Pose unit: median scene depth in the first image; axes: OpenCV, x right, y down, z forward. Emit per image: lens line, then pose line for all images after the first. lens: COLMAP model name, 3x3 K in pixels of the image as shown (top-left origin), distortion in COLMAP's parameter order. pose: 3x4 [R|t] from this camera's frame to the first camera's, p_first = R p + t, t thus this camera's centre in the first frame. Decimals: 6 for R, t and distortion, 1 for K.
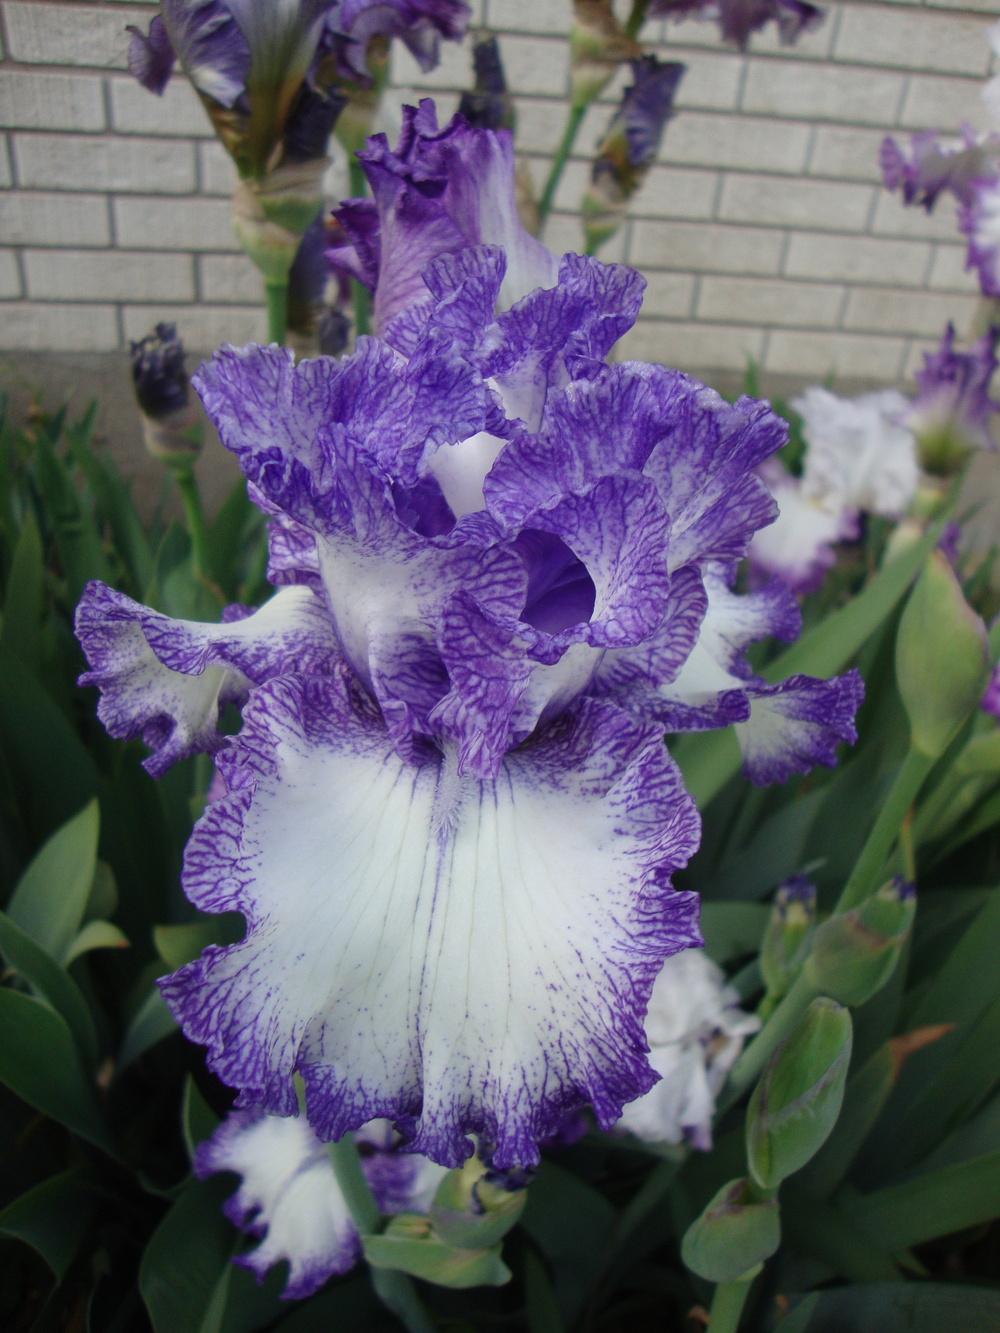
lens RADIAL K [[1196.3, 0, 479.8], [0, 1196.3, 581.6], [0, 0, 1]] dist [-0.240290, 0.215568]
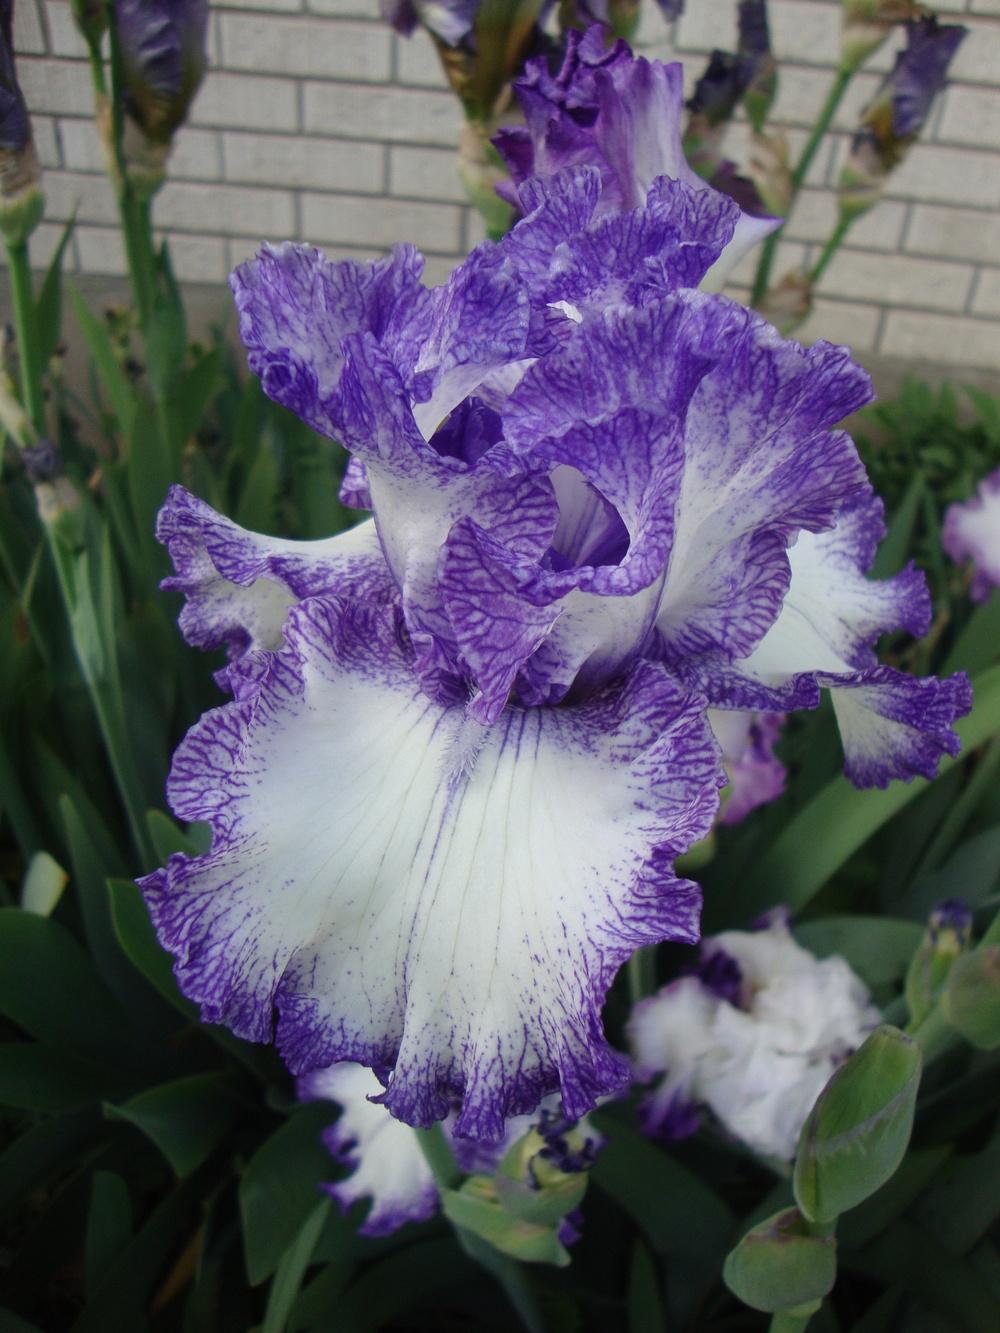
lens RADIAL K [[1189.3, 0, 493.0], [0, 1189.3, 599.5], [0, 0, 1]] dist [-0.239509, 0.232657]
pose [[0.973020, 0.118163, -0.198164, 0.172426], [-0.109972, 0.992580, 0.051884, 0.017856], [0.202824, -0.028692, 0.978795, 0.084994]]
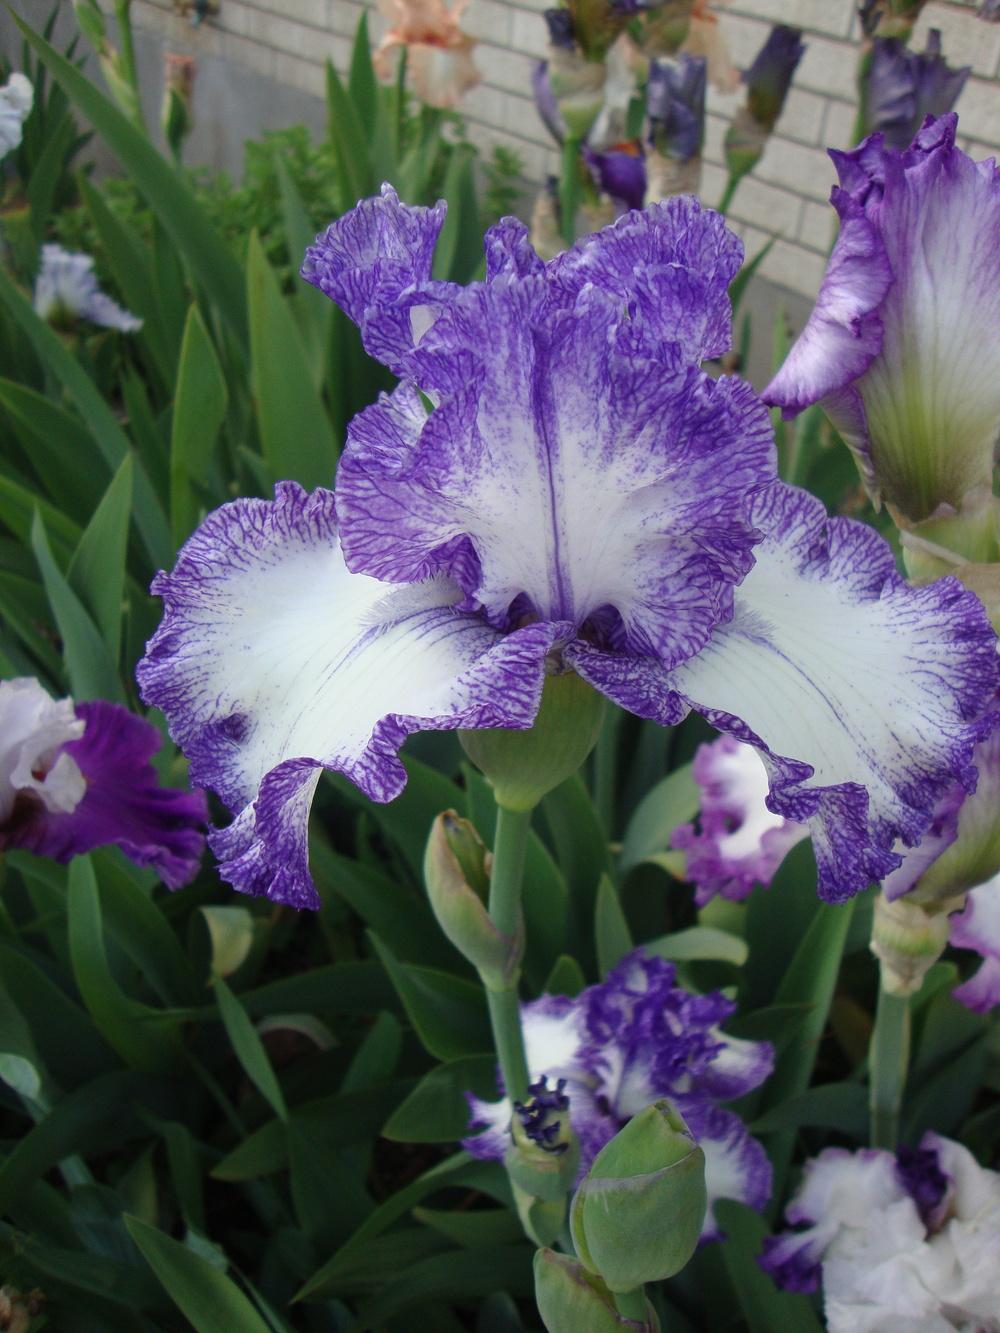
lens RADIAL K [[1196.3, 0, 479.8], [0, 1196.3, 581.6], [0, 0, 1]] dist [-0.240290, 0.215568]
pose [[0.560626, 0.446701, -0.697249, 0.843646], [-0.472871, 0.863927, 0.173271, -0.084765], [0.679773, 0.232569, 0.695572, 0.246421]]
